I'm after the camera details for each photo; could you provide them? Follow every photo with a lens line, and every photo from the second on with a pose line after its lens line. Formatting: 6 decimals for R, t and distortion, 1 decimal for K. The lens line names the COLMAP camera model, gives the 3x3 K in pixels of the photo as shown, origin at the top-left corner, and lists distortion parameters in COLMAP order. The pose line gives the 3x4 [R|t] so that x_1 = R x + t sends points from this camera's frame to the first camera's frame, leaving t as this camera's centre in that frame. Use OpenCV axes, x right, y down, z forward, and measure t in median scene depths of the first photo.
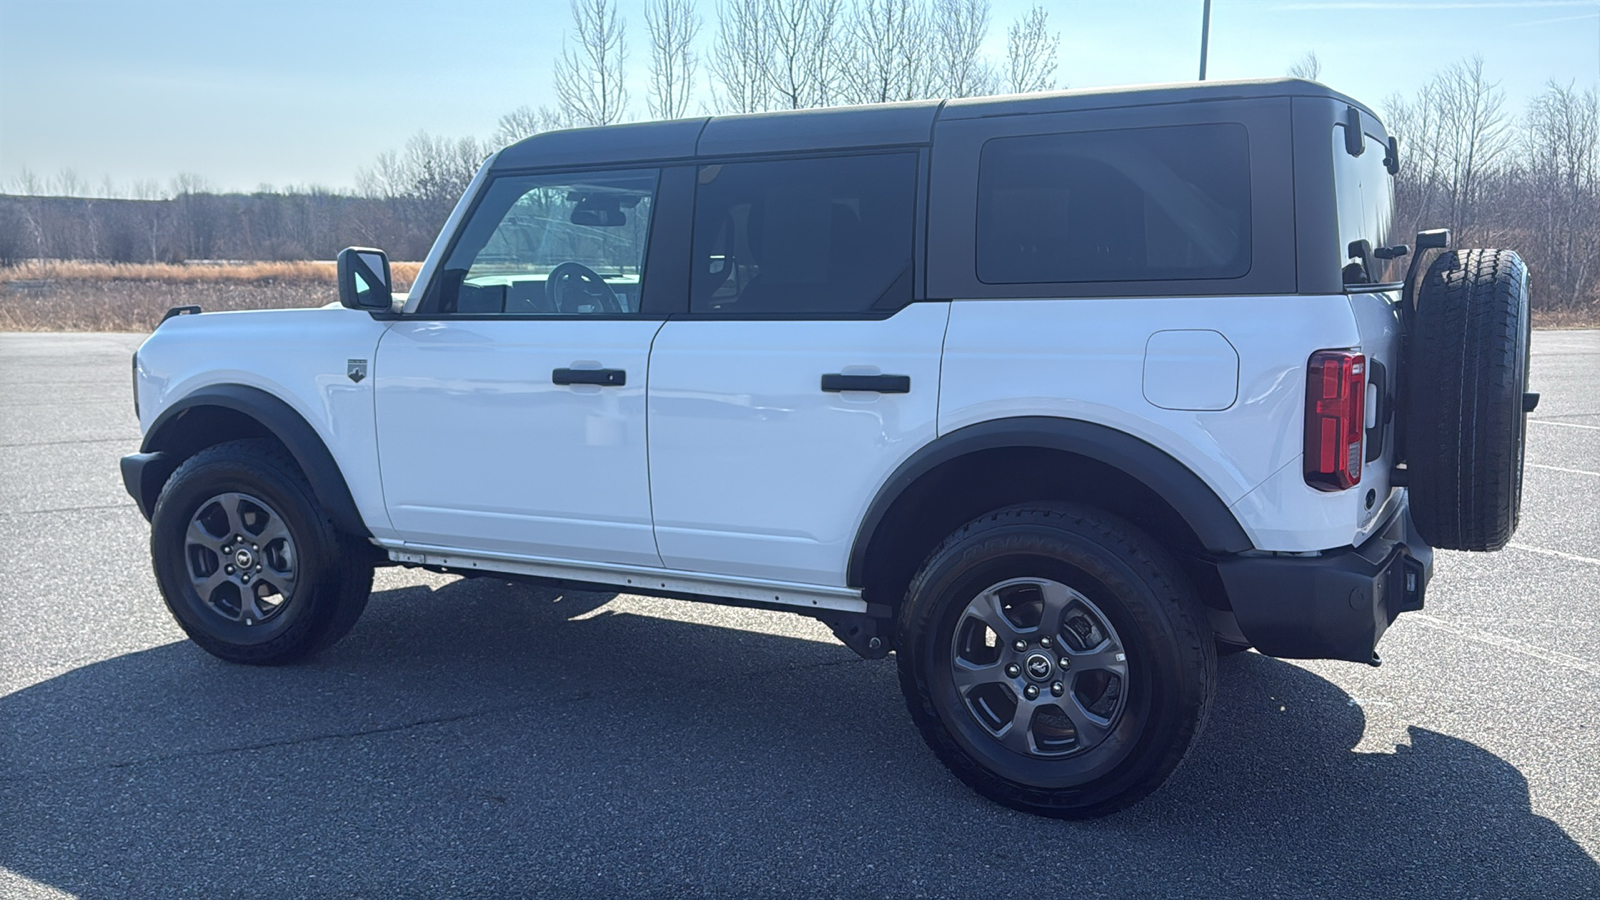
lens RADIAL K [[1373.2, 0, 829.7], [0, 1373.2, 468.5], [0, 0, 1]] dist [0.144314, -0.269312]
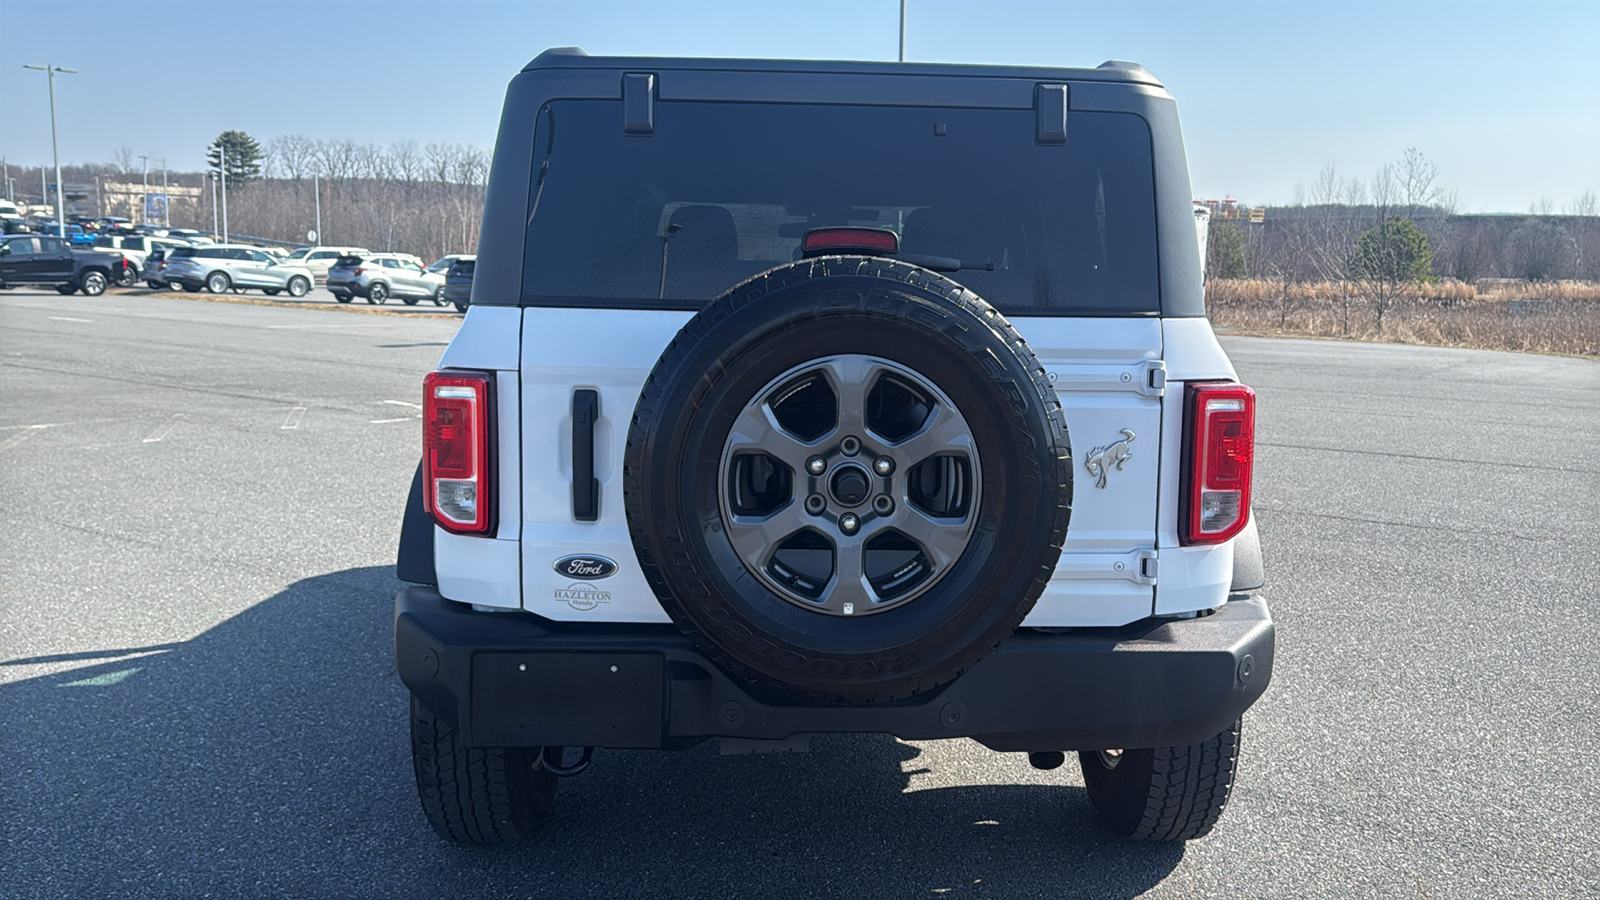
lens RADIAL K [[1359.7, 0, 819.7], [0, 1359.7, 446.0], [0, 0, 1]] dist [0.144240, -0.244500]
pose [[0.494037, 0.117308, -0.861490, 0.939056], [-0.143231, 0.988299, 0.052437, -0.089297], [0.857562, 0.097487, 0.505059, 0.602130]]
